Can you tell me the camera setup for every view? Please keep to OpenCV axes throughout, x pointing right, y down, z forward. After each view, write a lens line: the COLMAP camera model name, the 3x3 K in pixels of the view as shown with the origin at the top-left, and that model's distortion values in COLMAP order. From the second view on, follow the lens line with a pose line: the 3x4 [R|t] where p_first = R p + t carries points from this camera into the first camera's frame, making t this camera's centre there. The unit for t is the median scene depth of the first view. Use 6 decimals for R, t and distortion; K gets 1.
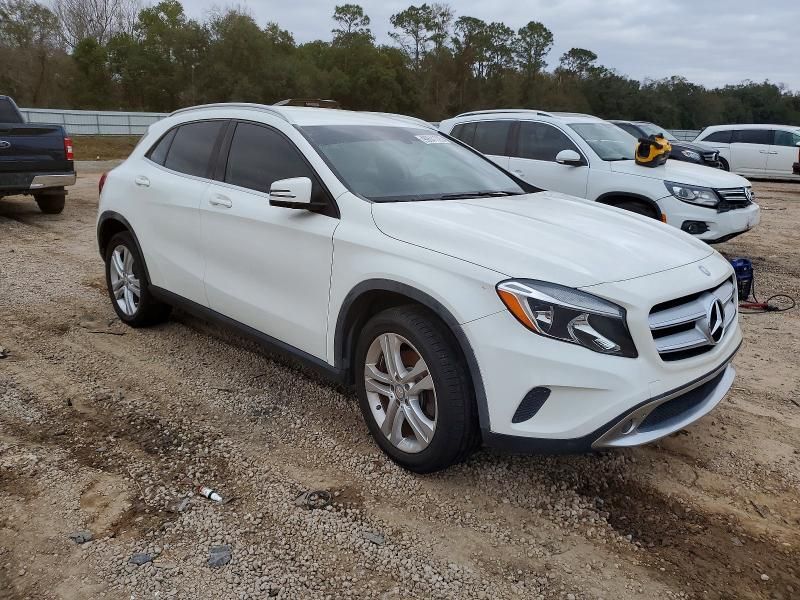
lens RADIAL K [[638.3, 0, 400.5], [0, 638.3, 299.7], [0, 0, 1]] dist [0.002767, 0.010966]
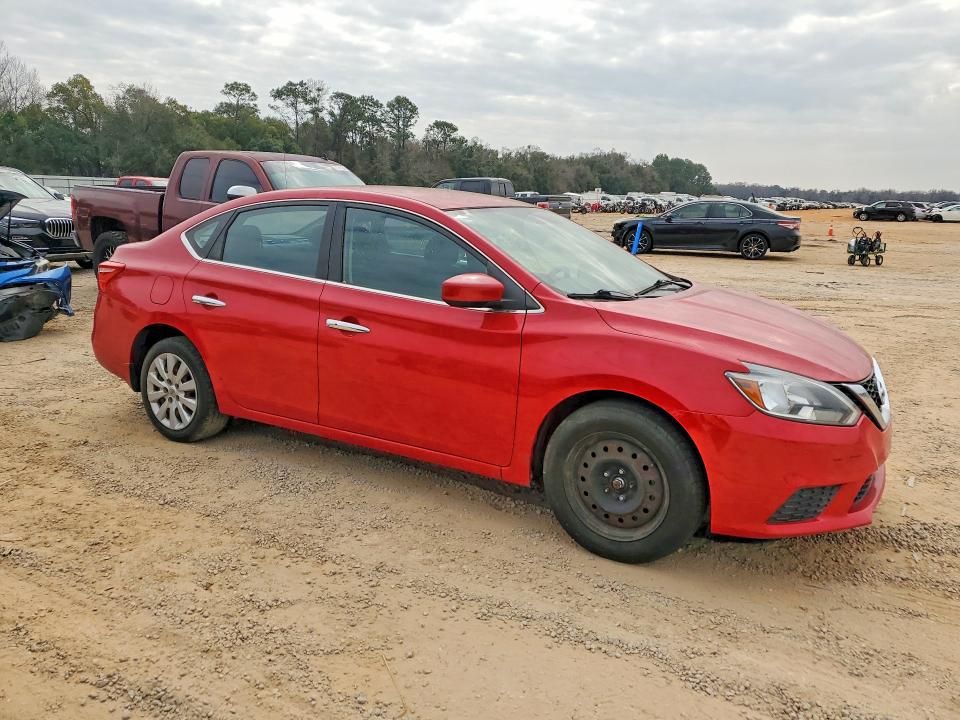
lens RADIAL K [[766.0, 0, 480.3], [0, 766.0, 360.1], [0, 0, 1]] dist [0.002767, 0.010966]
pose [[0.958297, -0.058496, 0.279722, -0.062015], [0.071877, 0.996696, -0.037814, 0.088301], [-0.276586, 0.056343, 0.959336, -0.316911]]
